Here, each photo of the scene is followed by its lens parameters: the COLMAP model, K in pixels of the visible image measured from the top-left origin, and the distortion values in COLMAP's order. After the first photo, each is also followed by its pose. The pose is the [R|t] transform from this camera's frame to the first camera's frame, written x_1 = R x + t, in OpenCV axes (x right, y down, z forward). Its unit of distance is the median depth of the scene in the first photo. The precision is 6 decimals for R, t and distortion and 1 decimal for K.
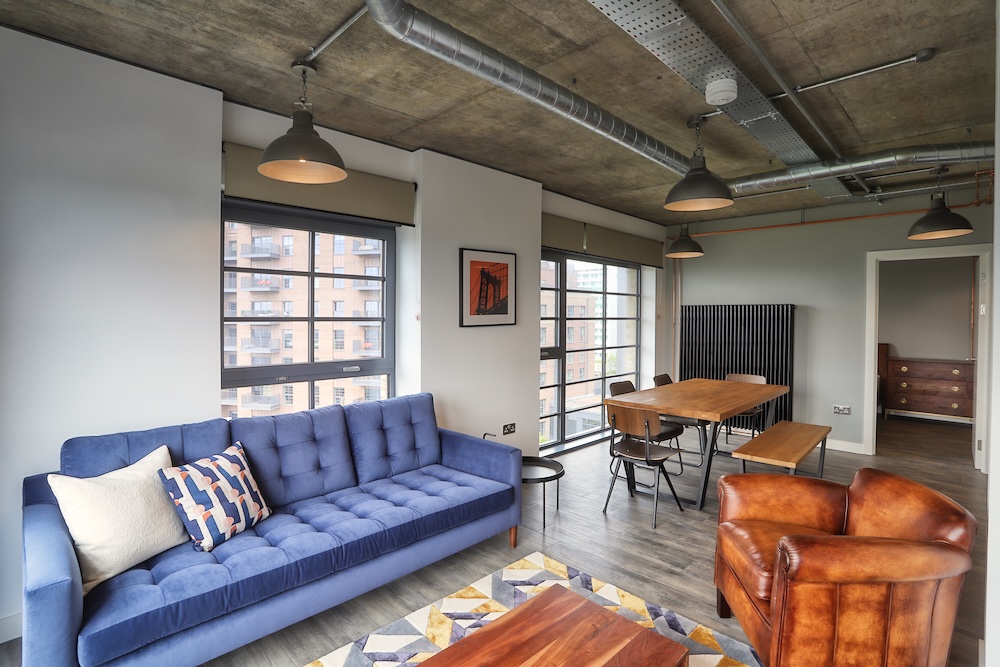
lens RADIAL K [[485.2, 0, 502.1], [0, 485.2, 323.5], [0, 0, 1]] dist [-0.078908, 0.030897]
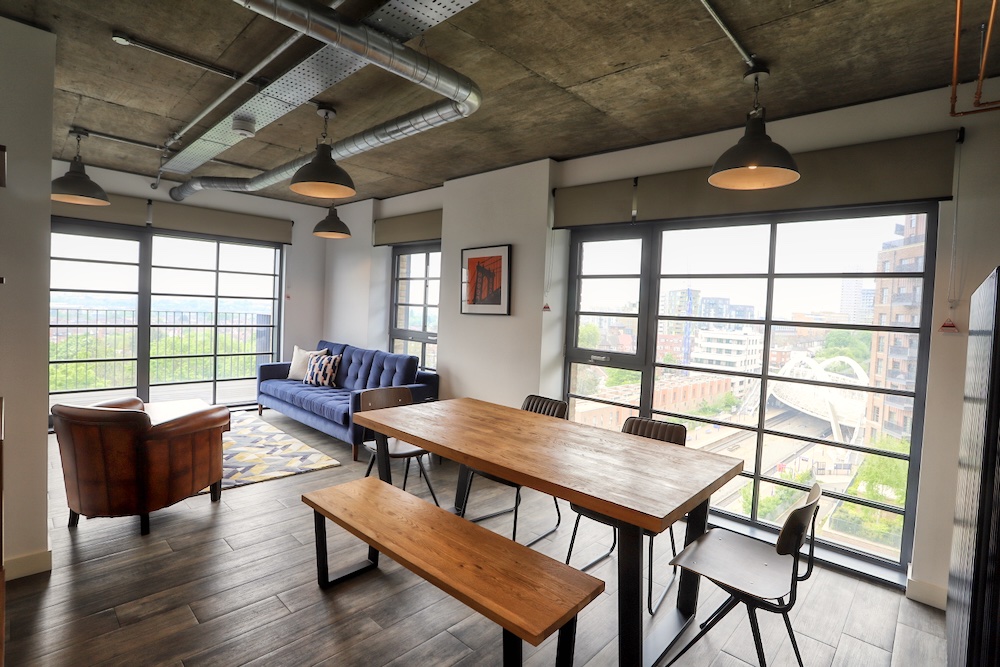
lens RADIAL K [[485.2, 0, 502.1], [0, 485.2, 323.5], [0, 0, 1]] dist [-0.078908, 0.030897]
pose [[0.038318, 0.029543, -0.998829, 1.051389], [-0.061981, 0.997709, 0.027132, -0.007246], [0.997342, 0.060868, 0.040061, 0.971872]]
